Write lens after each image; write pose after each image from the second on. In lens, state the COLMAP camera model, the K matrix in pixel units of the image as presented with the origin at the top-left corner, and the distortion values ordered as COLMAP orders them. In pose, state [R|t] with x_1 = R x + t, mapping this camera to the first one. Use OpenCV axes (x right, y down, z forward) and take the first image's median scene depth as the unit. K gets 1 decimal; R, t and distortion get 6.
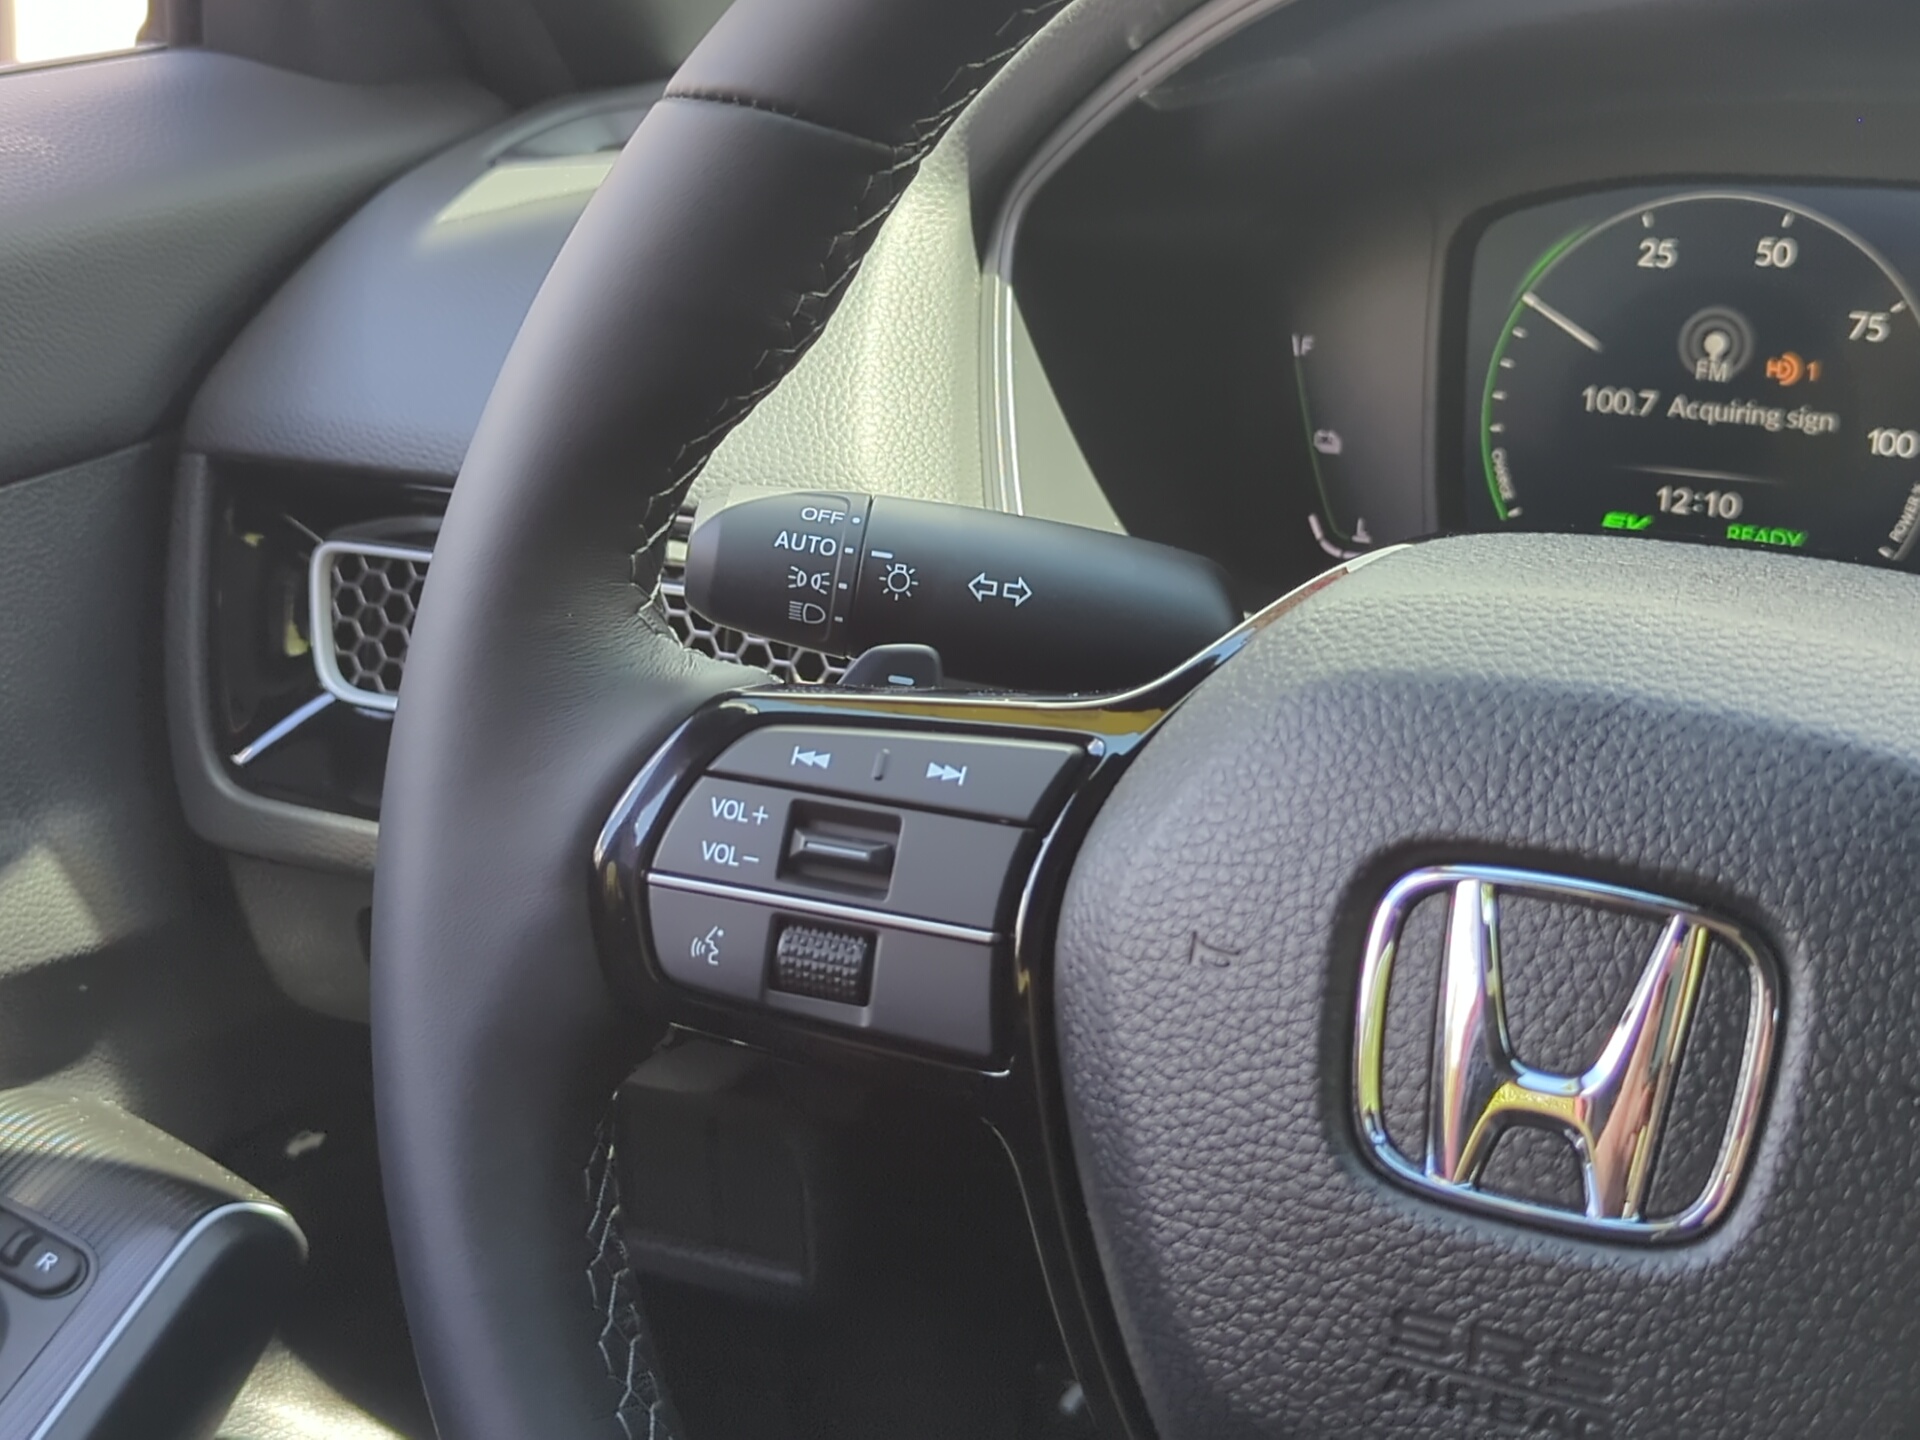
lens RADIAL K [[3018.8, 0, 959.8], [0, 3018.8, 651.0], [0, 0, 1]] dist [0.292497, -1.653517]
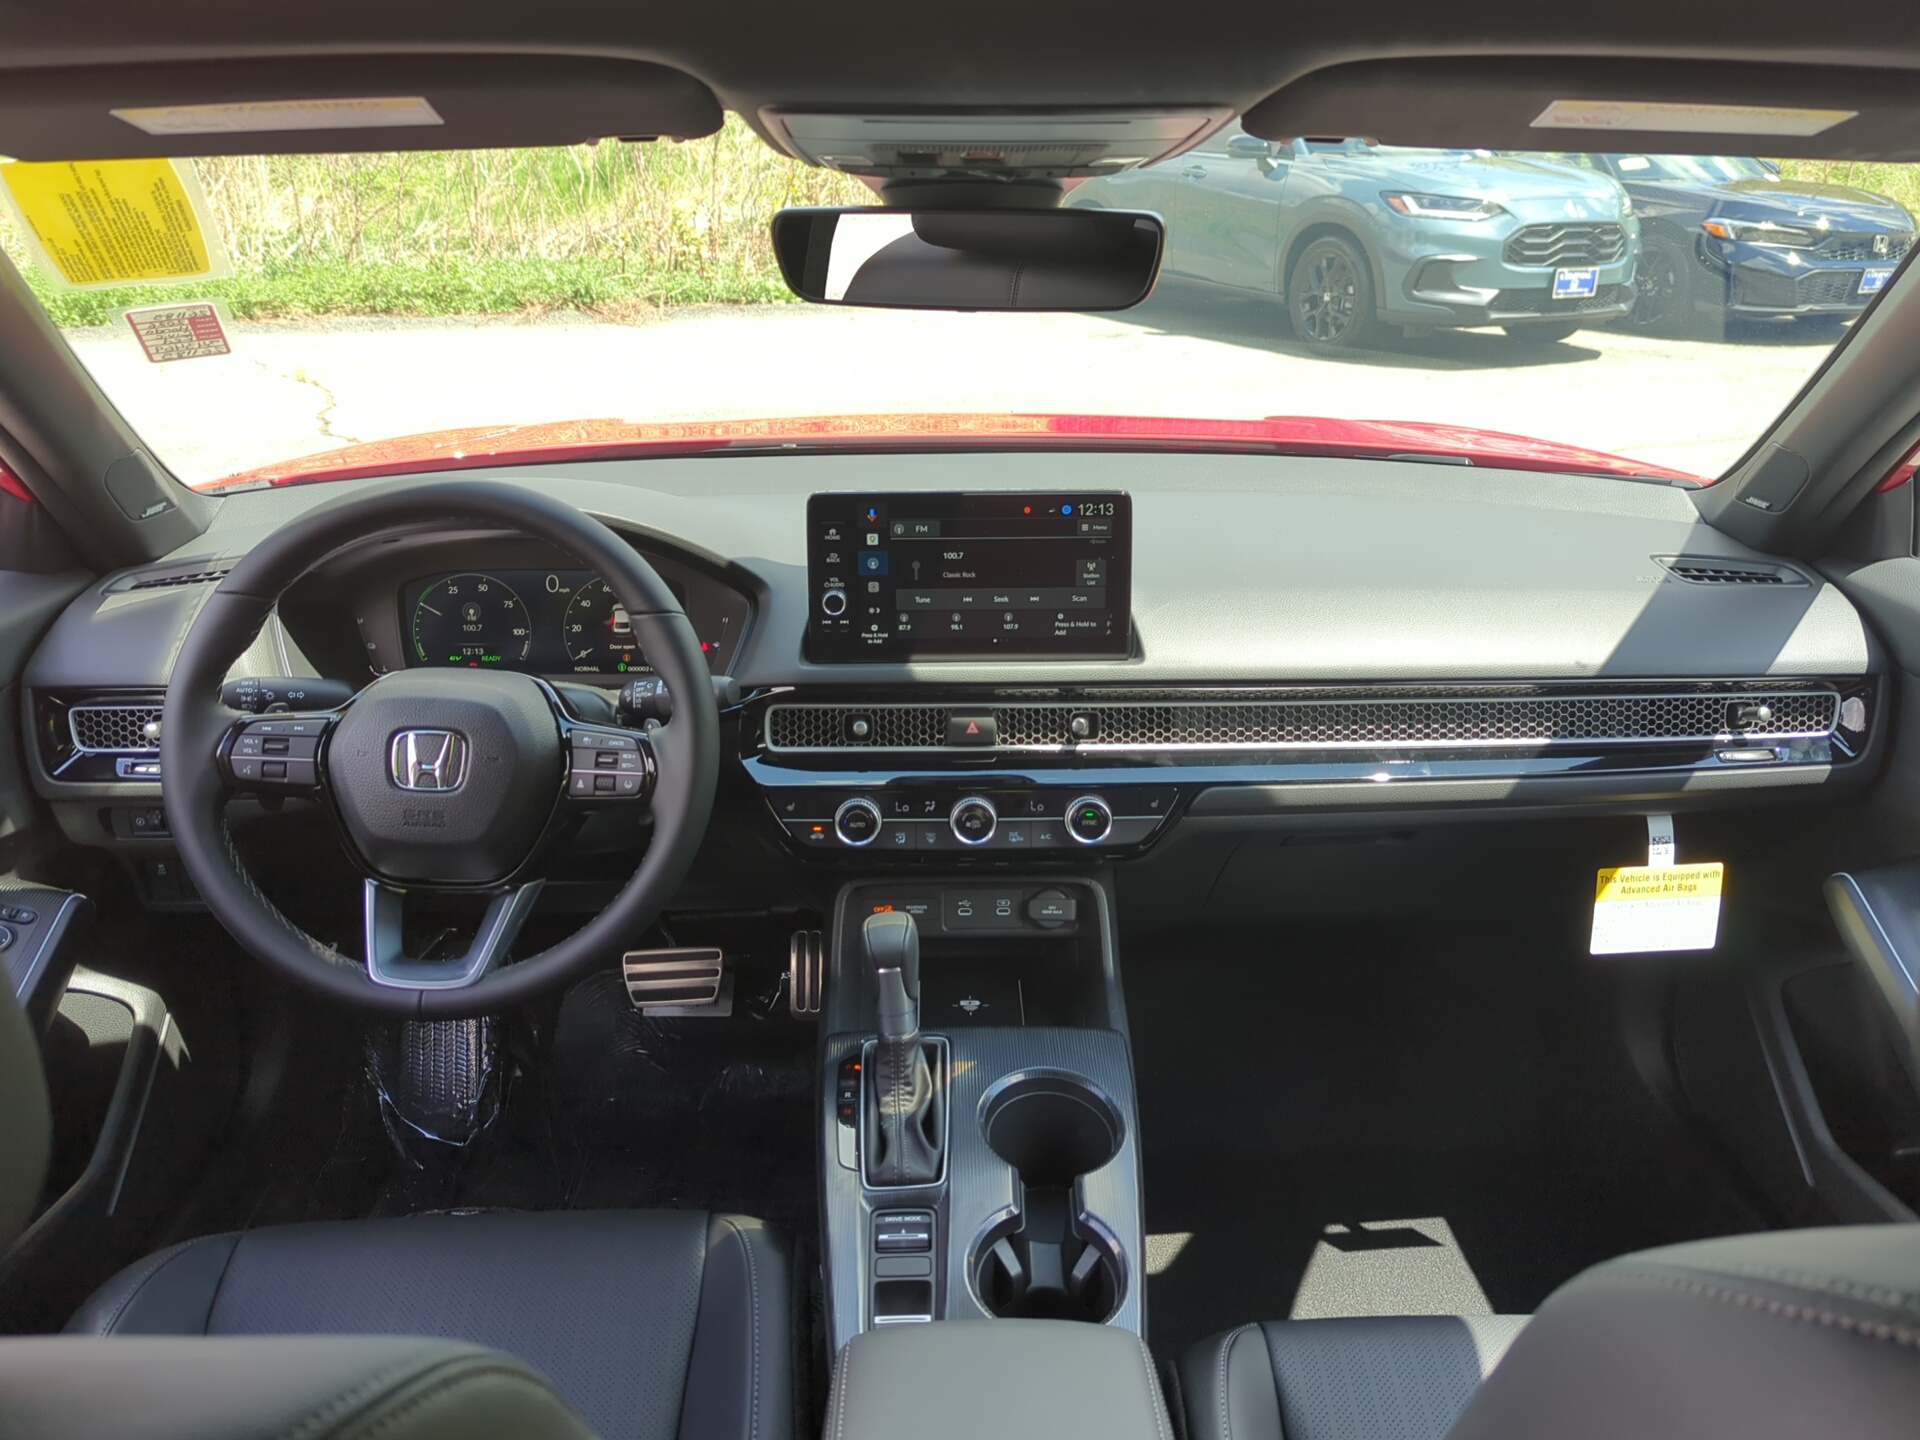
lens RADIAL K [[1562.6, 0, 979.1], [0, 1562.6, 694.3], [0, 0, 1]] dist [0.074350, -0.074970]
pose [[0.882487, -0.130377, 0.451905, -0.199899], [0.128676, 0.991081, 0.034652, 0.035916], [-0.452392, 0.027569, 0.891393, -2.031520]]
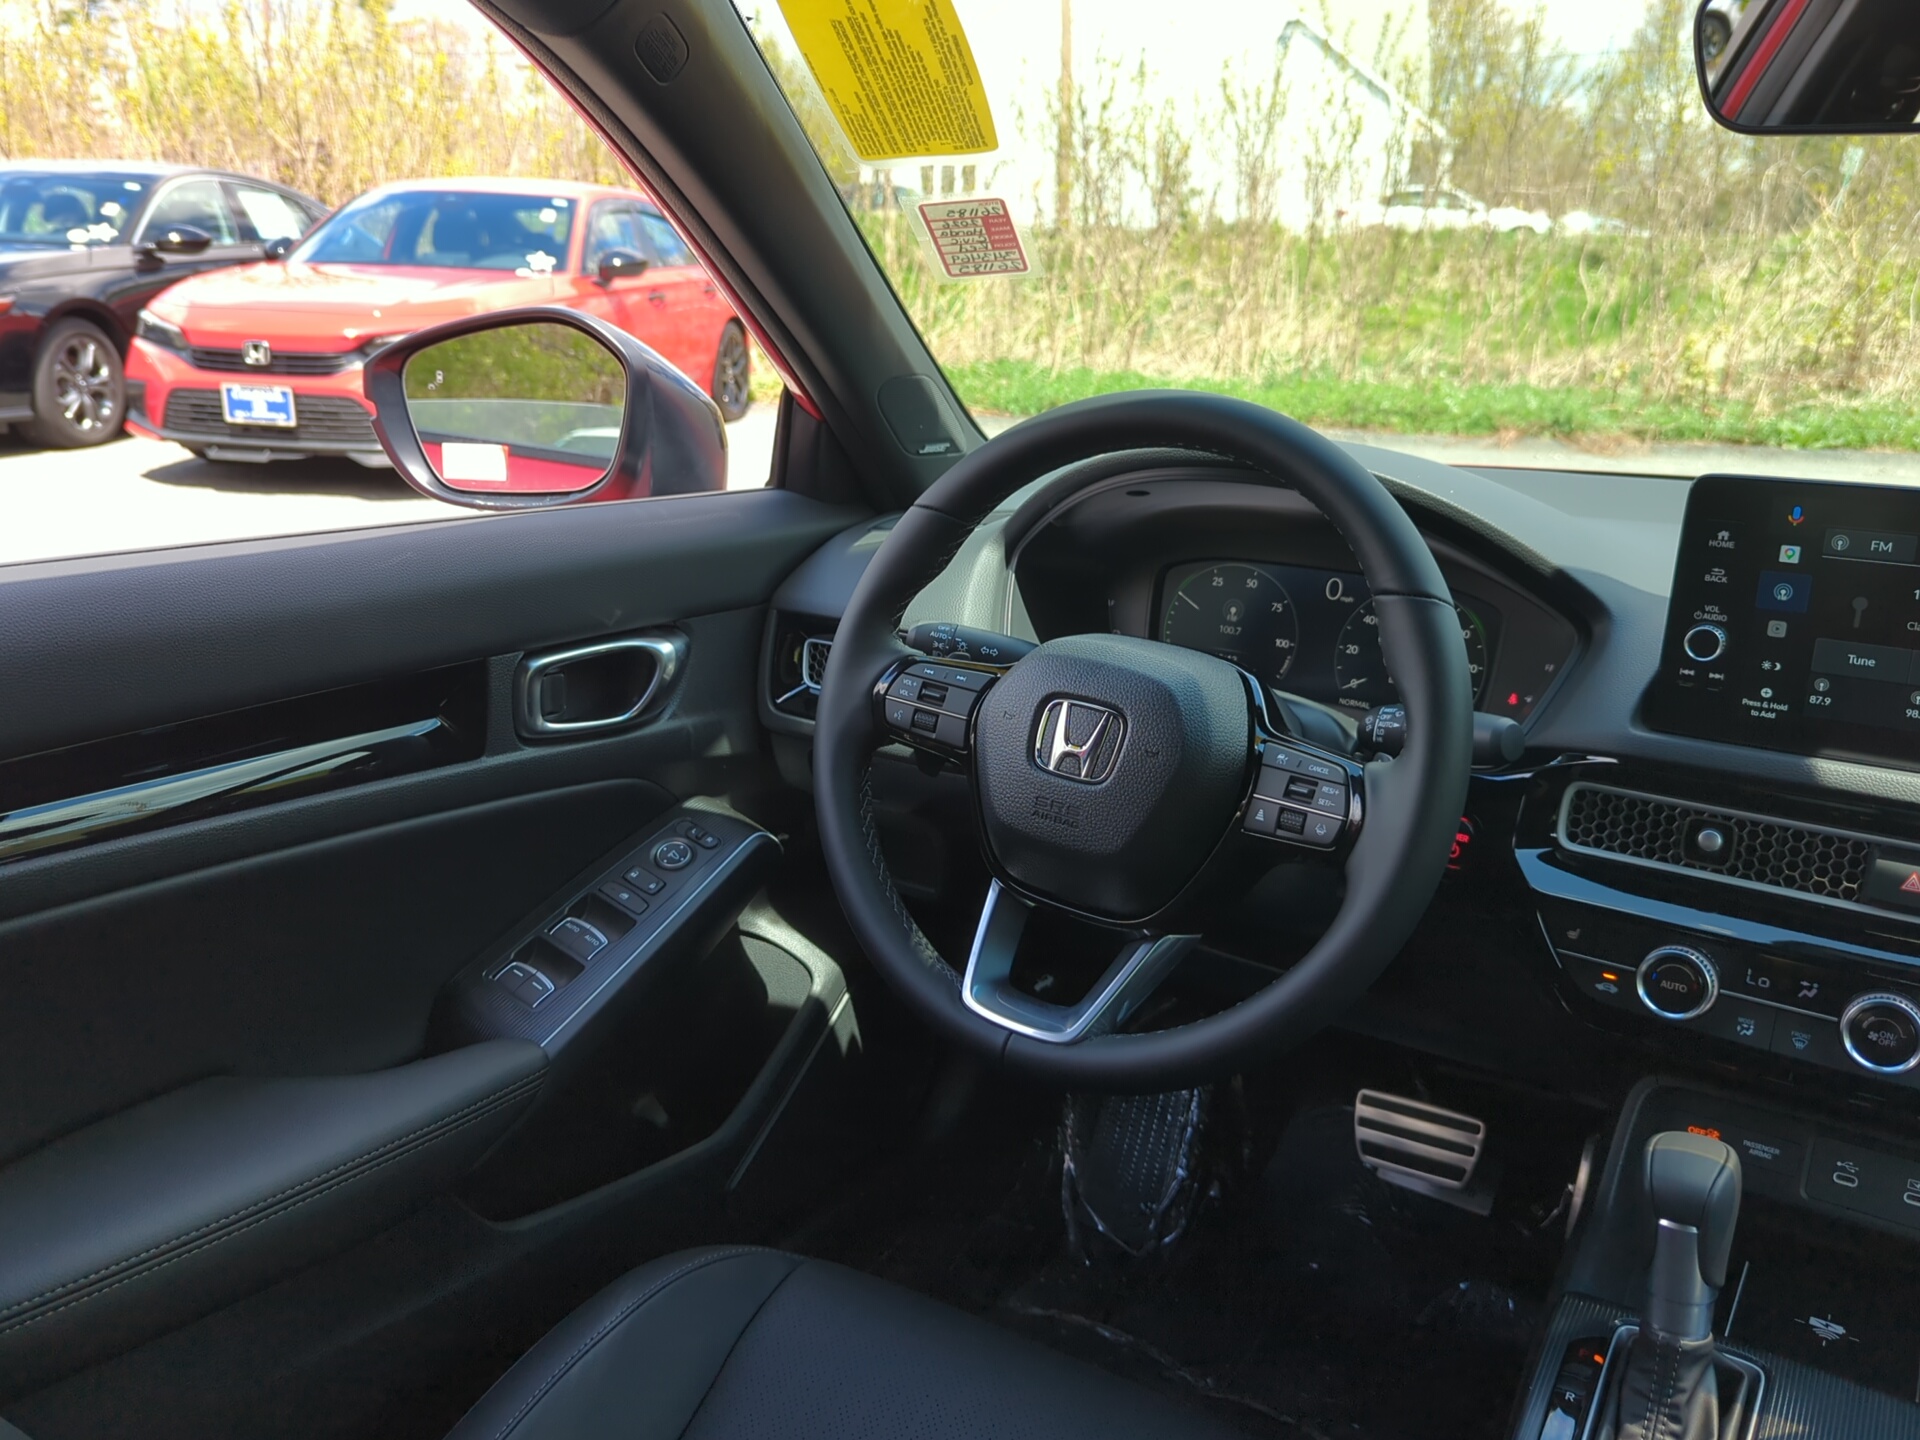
lens RADIAL K [[1562.6, 0, 979.1], [0, 1562.6, 694.3], [0, 0, 1]] dist [0.074350, -0.074970]
pose [[0.992242, 0.079473, -0.095606, 0.263716], [-0.085910, 0.994167, -0.065205, 0.217735], [0.089866, 0.072913, 0.993281, -1.218626]]
